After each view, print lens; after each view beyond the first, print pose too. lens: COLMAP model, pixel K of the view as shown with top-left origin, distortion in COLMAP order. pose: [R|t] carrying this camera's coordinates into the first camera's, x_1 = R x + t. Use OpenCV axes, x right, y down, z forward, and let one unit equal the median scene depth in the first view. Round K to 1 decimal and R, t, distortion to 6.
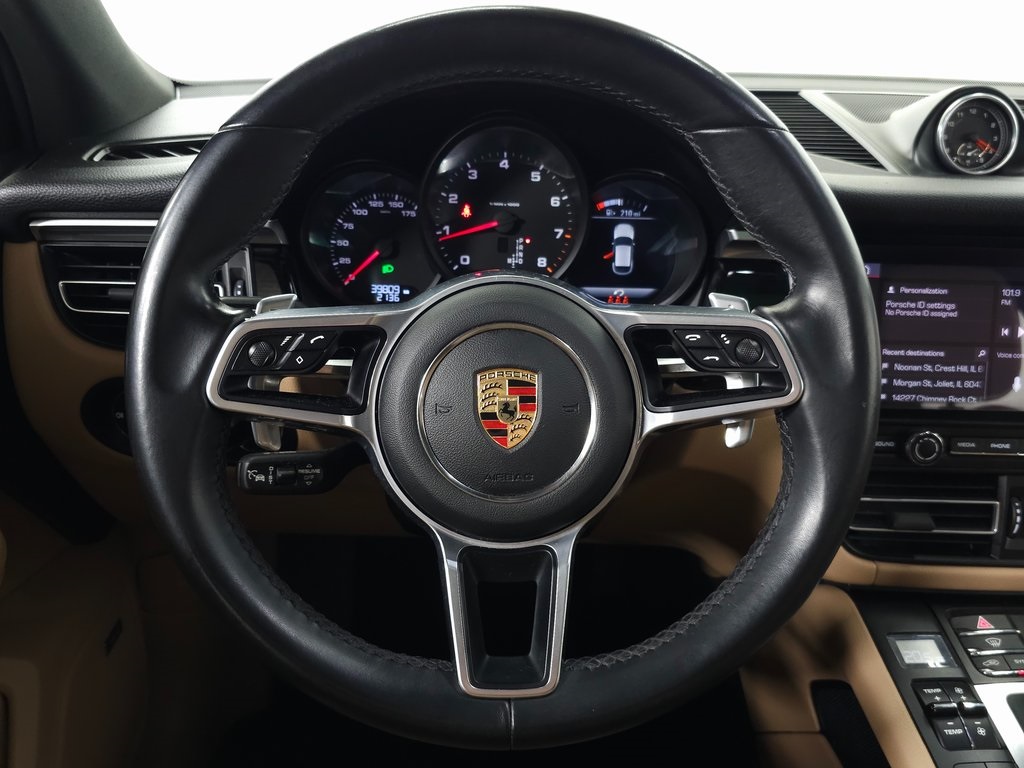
lens RADIAL K [[833.8, 0, 501.8], [0, 833.8, 393.1], [0, 0, 1]] dist [0.047318, -0.040488]
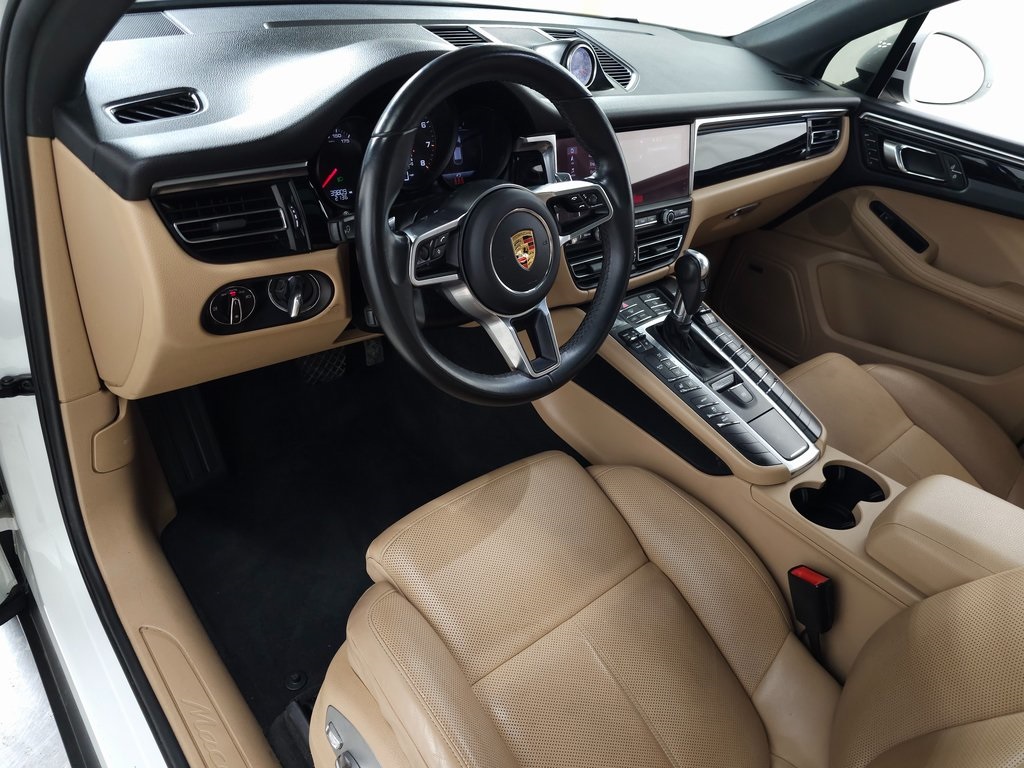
lens RADIAL K [[702.8, 0, 519.6], [0, 702.8, 392.0], [0, 0, 1]] dist [0.056153, -0.047549]
pose [[0.751531, -0.311978, 0.581267, -0.794152], [0.148951, 0.938604, 0.311186, -0.138881], [-0.642663, -0.147286, 0.751859, -0.285010]]
